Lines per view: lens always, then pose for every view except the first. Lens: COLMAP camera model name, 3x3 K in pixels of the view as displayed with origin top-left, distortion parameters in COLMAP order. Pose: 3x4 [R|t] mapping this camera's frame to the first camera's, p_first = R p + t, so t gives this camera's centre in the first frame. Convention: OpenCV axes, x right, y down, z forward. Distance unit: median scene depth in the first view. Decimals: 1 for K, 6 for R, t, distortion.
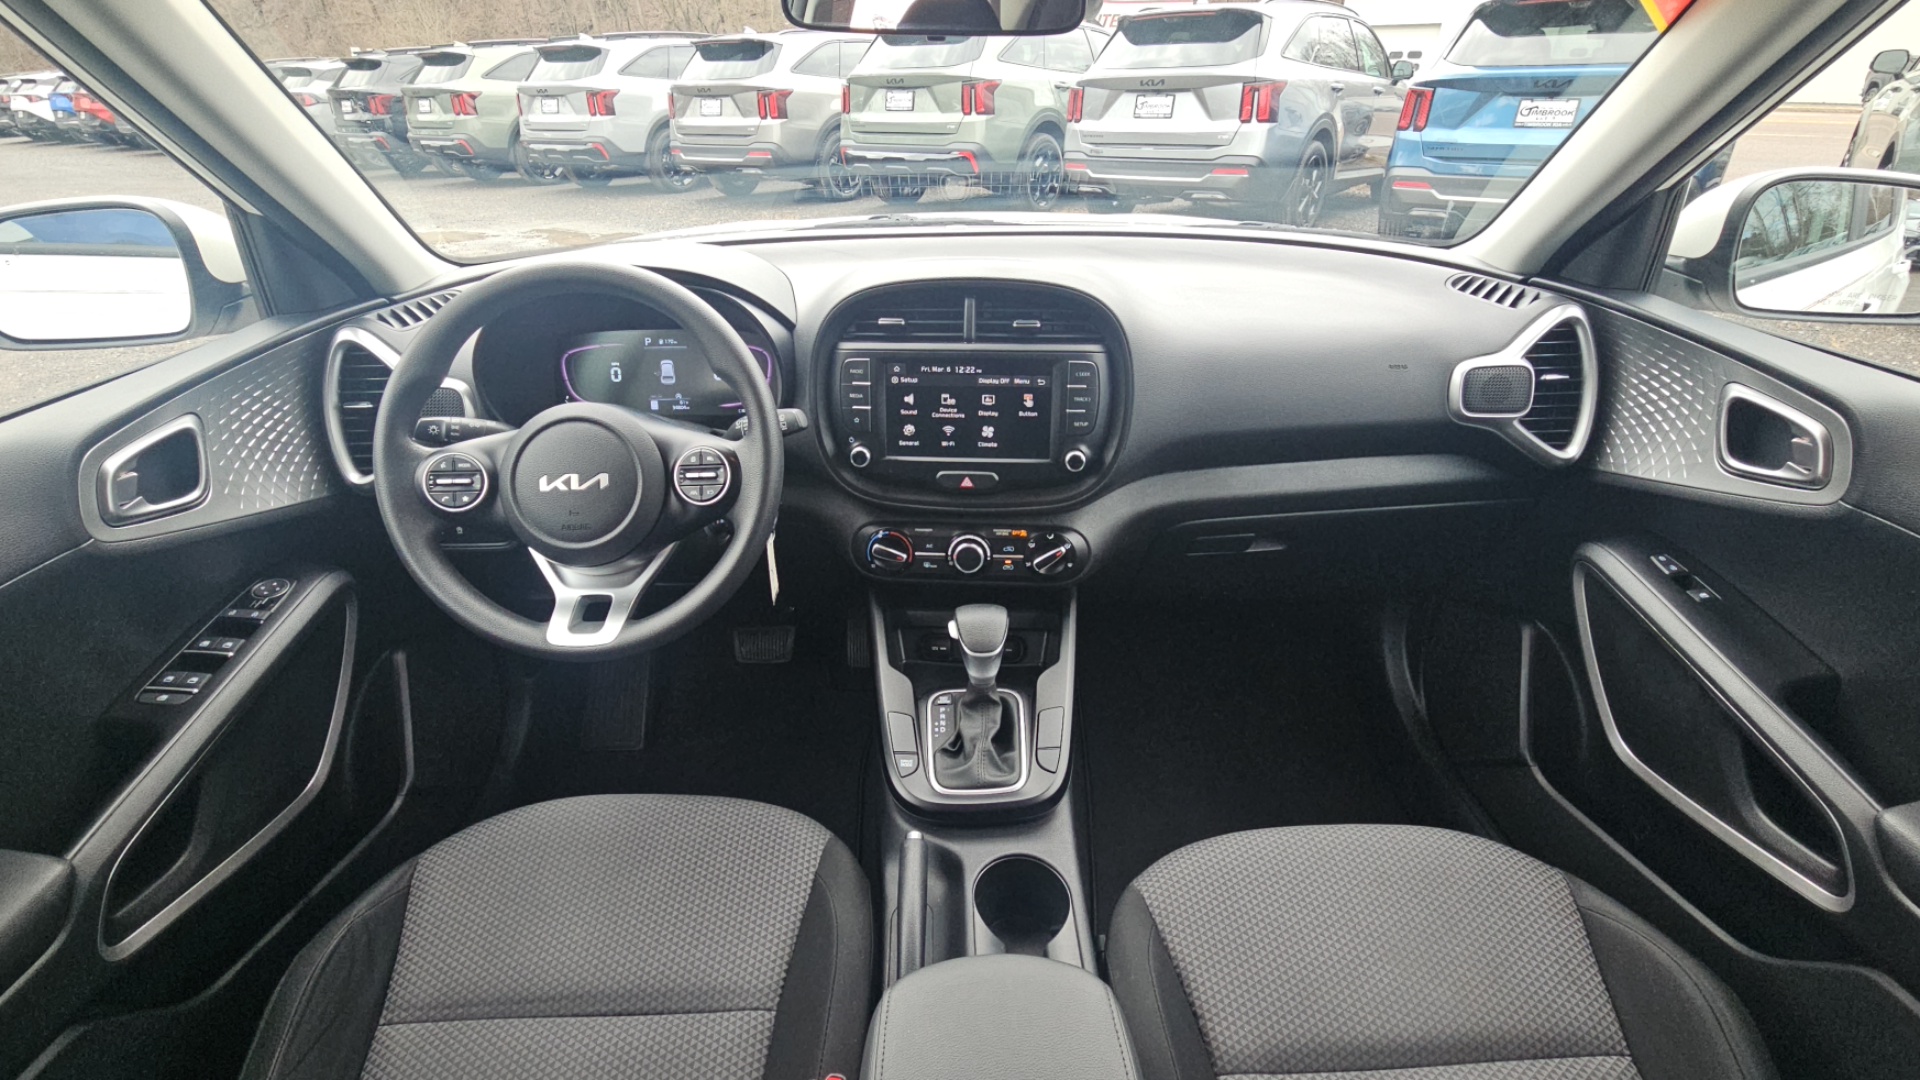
lens RADIAL K [[856.0, 0, 952.9], [0, 856.0, 538.4], [0, 0, 1]] dist [0.022352, -0.014330]
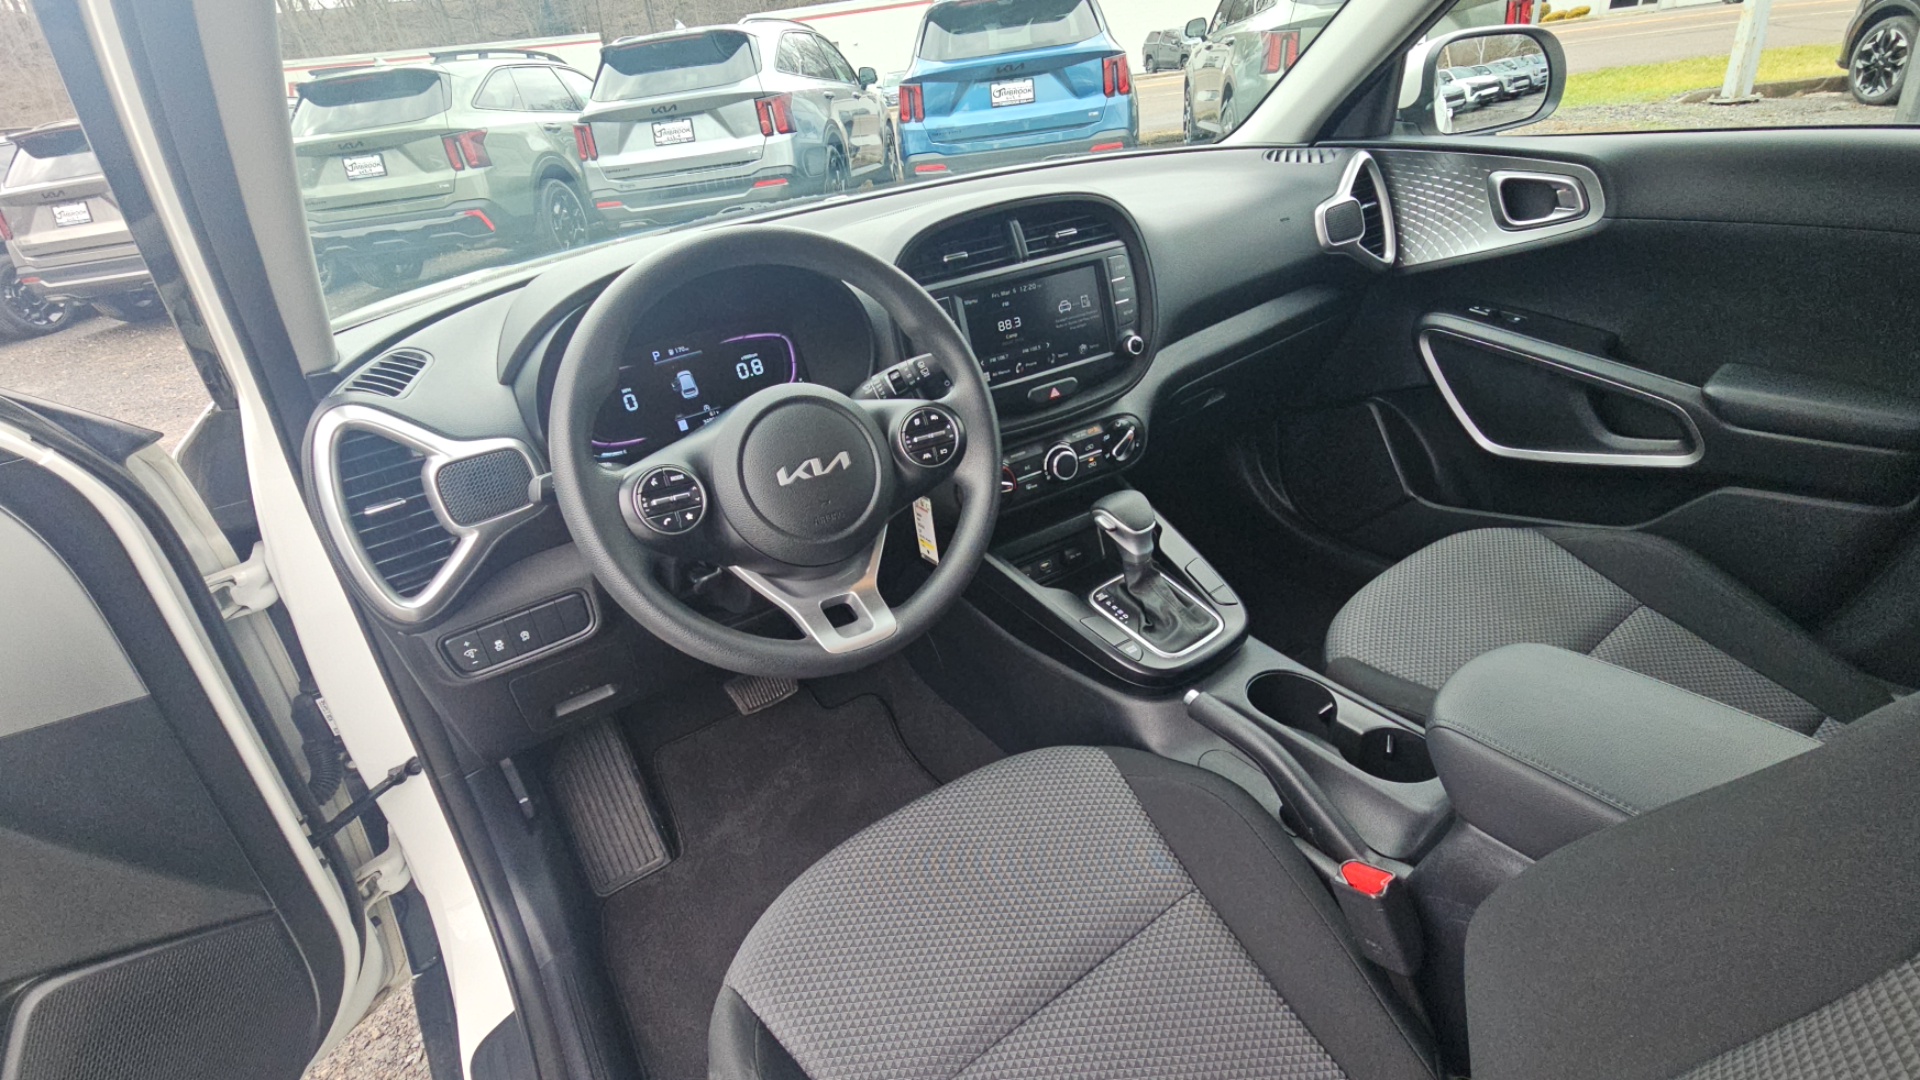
lens RADIAL K [[862.8, 0, 957.4], [0, 862.8, 535.6], [0, 0, 1]] dist [0.015633, -0.009502]
pose [[0.832006, -0.334274, 0.442749, -0.533961], [0.350564, 0.935338, 0.047402, 0.005855], [-0.429966, 0.115773, 0.895392, 0.105876]]
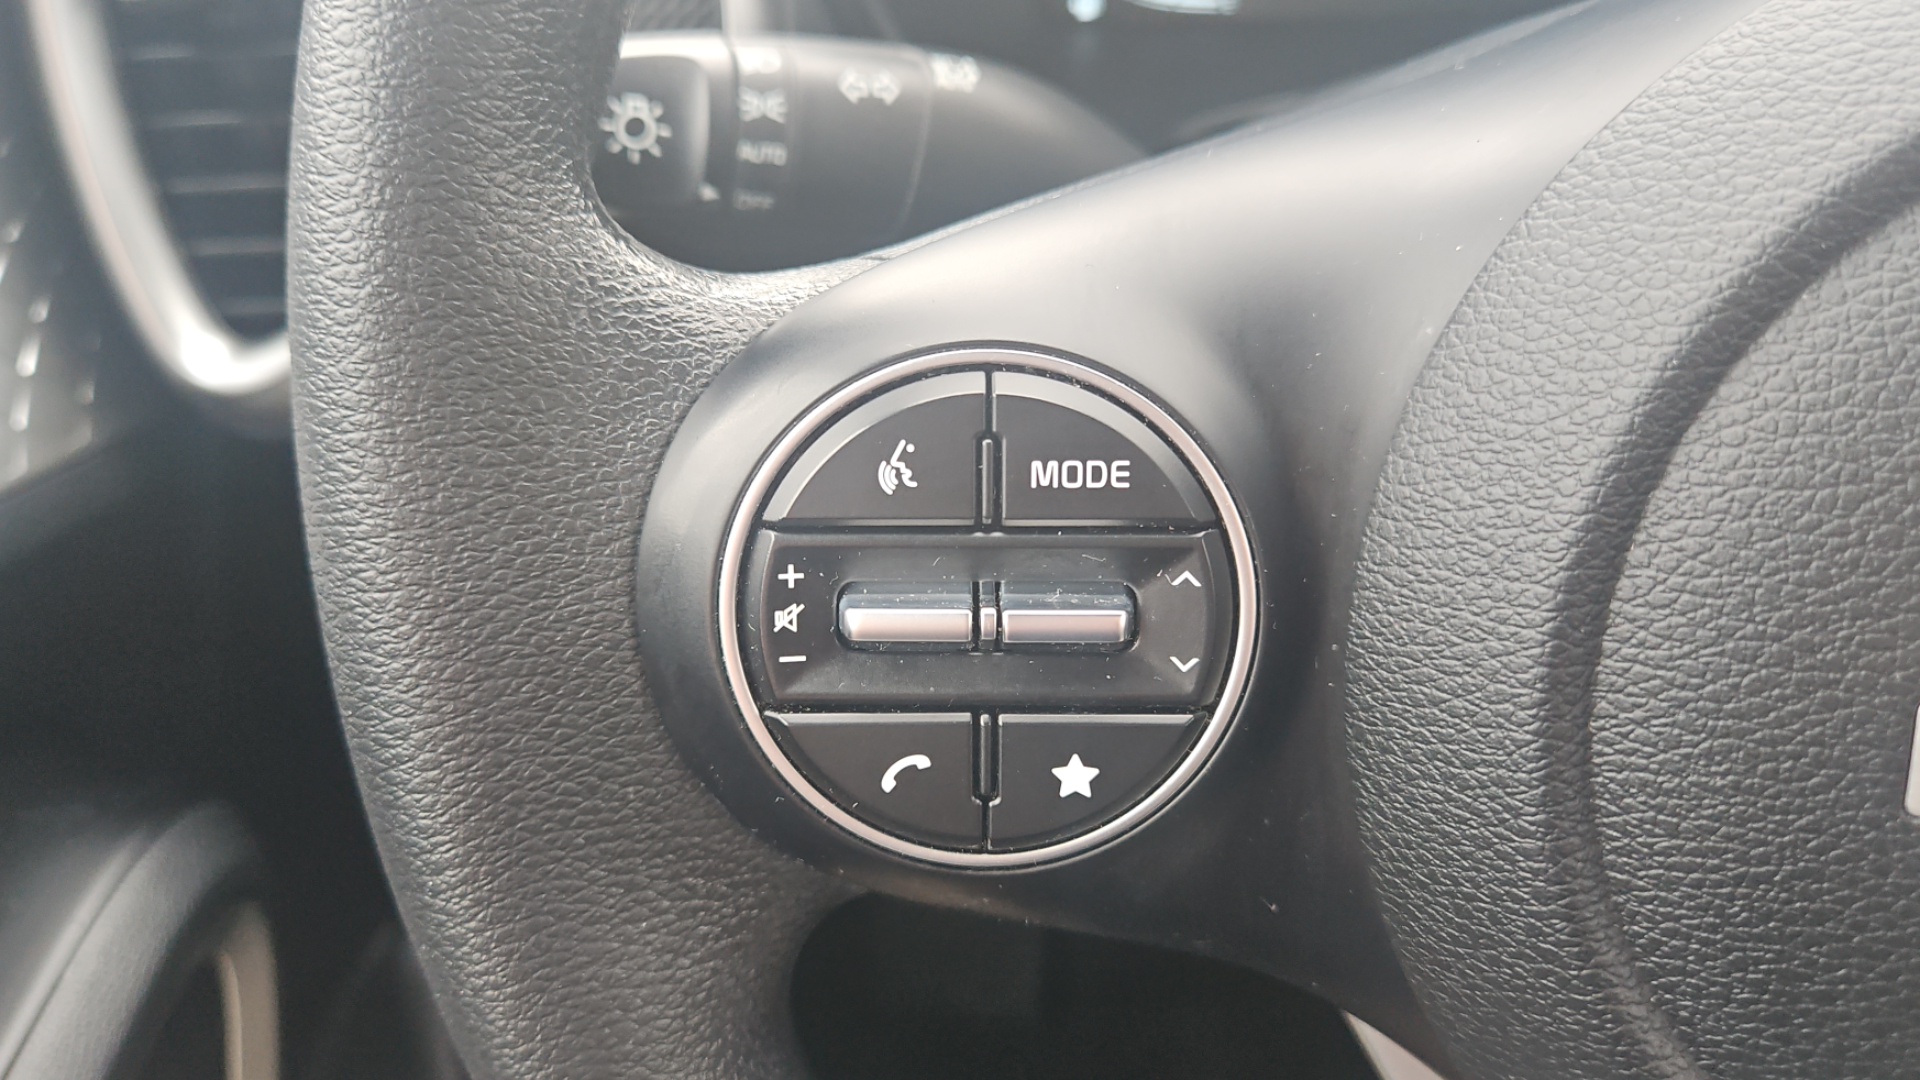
lens RADIAL K [[1410.8, 0, 959.2], [0, 1410.8, 531.7], [0, 0, 1]] dist [0.062323, -0.064034]
pose [[0.988045, 0.035165, -0.150101, -0.409065], [-0.007811, 0.983807, 0.179061, -0.081235], [0.153967, -0.175747, 0.972320, 0.607962]]
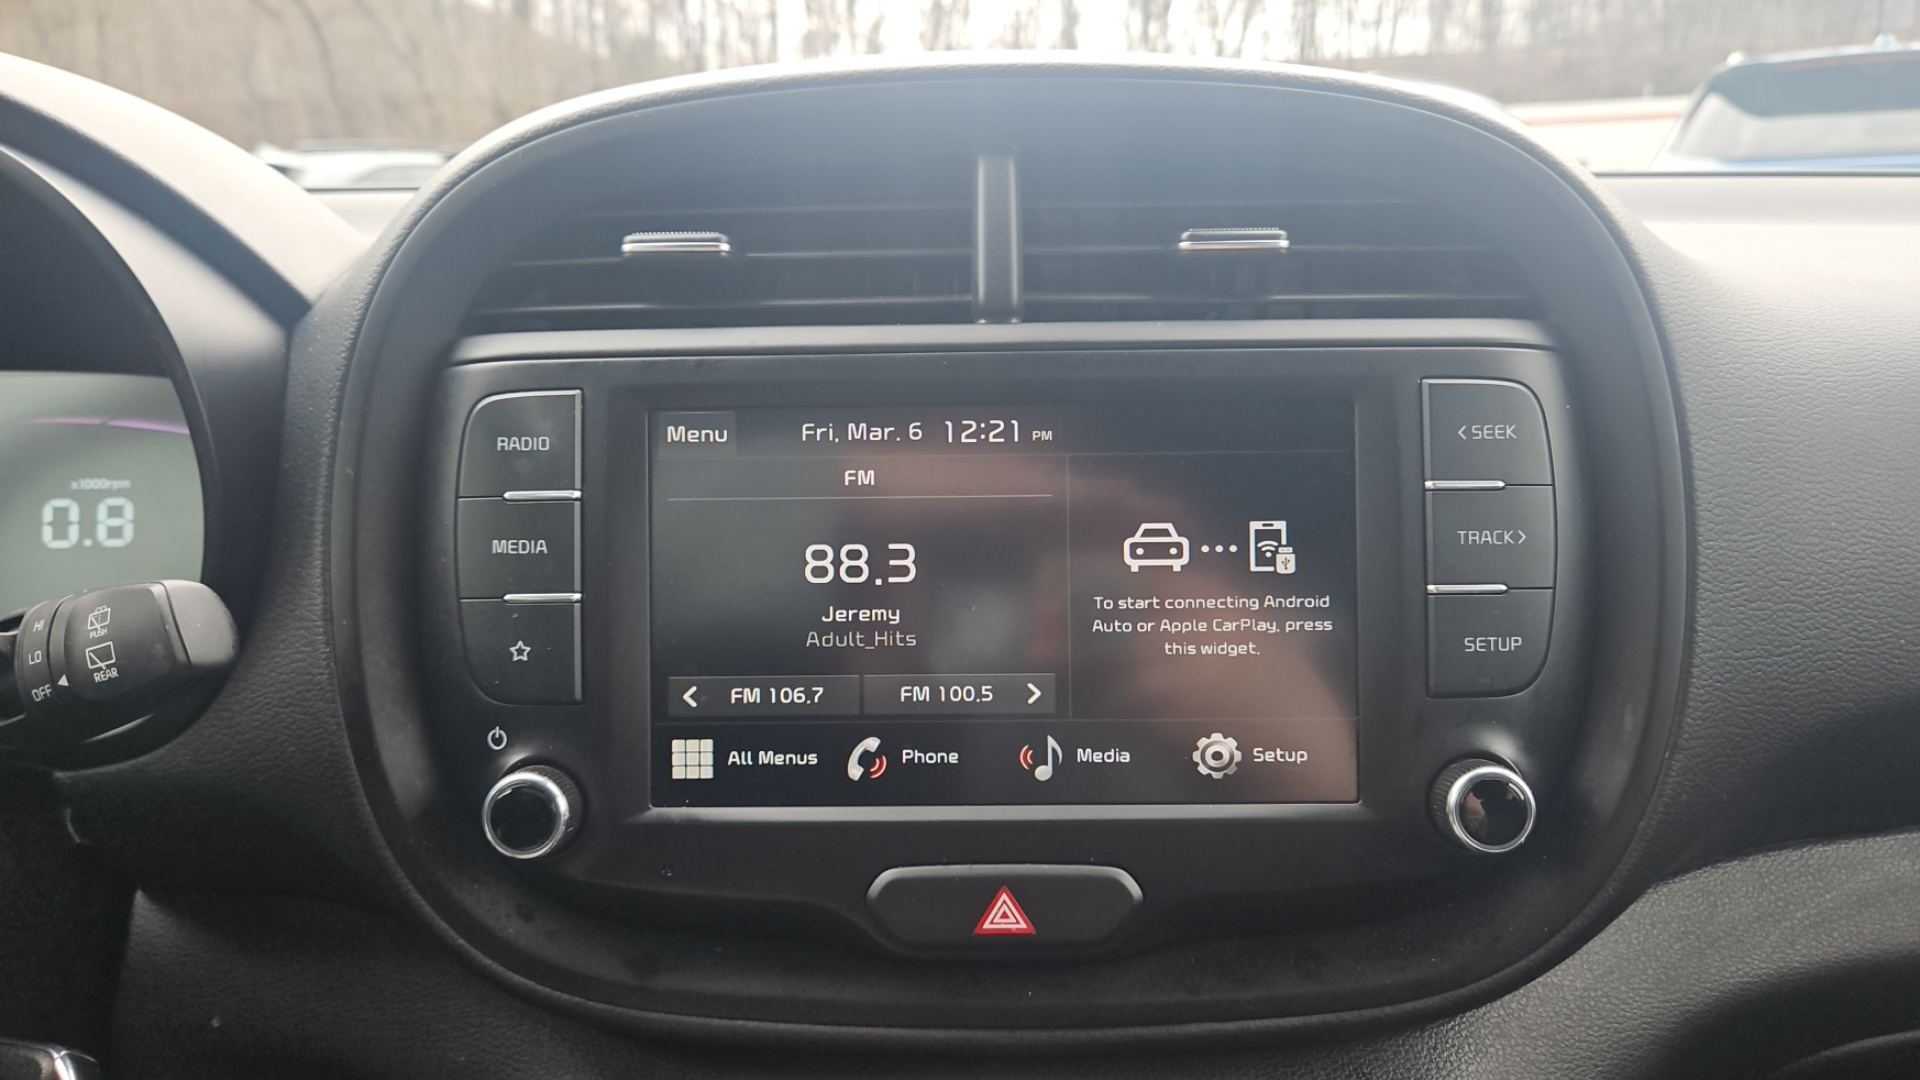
lens RADIAL K [[1409.6, 0, 953.2], [0, 1409.6, 535.7], [0, 0, 1]] dist [0.064638, -0.067714]
pose [[0.997995, -0.013999, 0.061721, -0.016464], [0.031248, 0.957060, -0.288200, -0.047110], [-0.055037, 0.289550, 0.955579, 0.537048]]
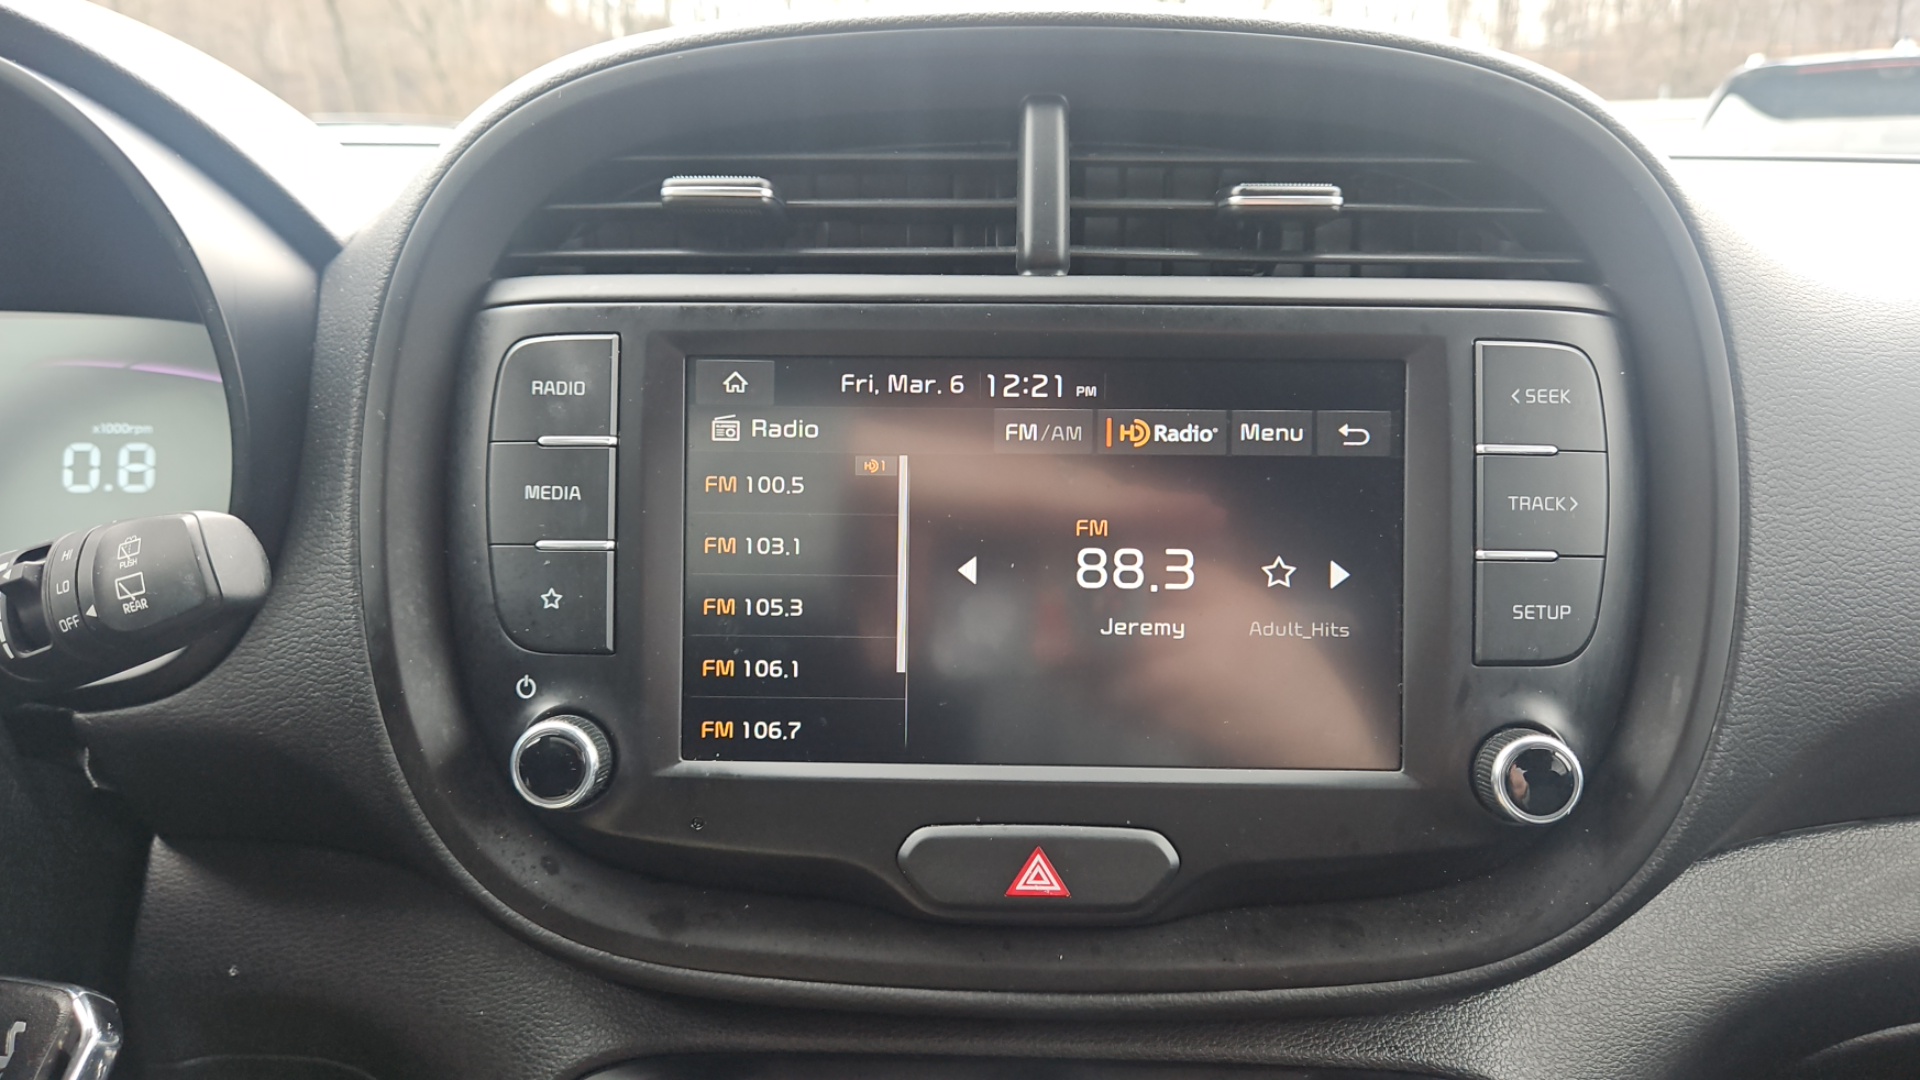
lens RADIAL K [[1409.5, 0, 957.7], [0, 1409.5, 533.4], [0, 0, 1]] dist [0.063280, -0.064277]
pose [[0.998089, 0.006813, 0.061412, -0.024231], [0.010808, 0.959334, -0.282068, -0.041452], [-0.060837, 0.282193, 0.957427, 0.545222]]
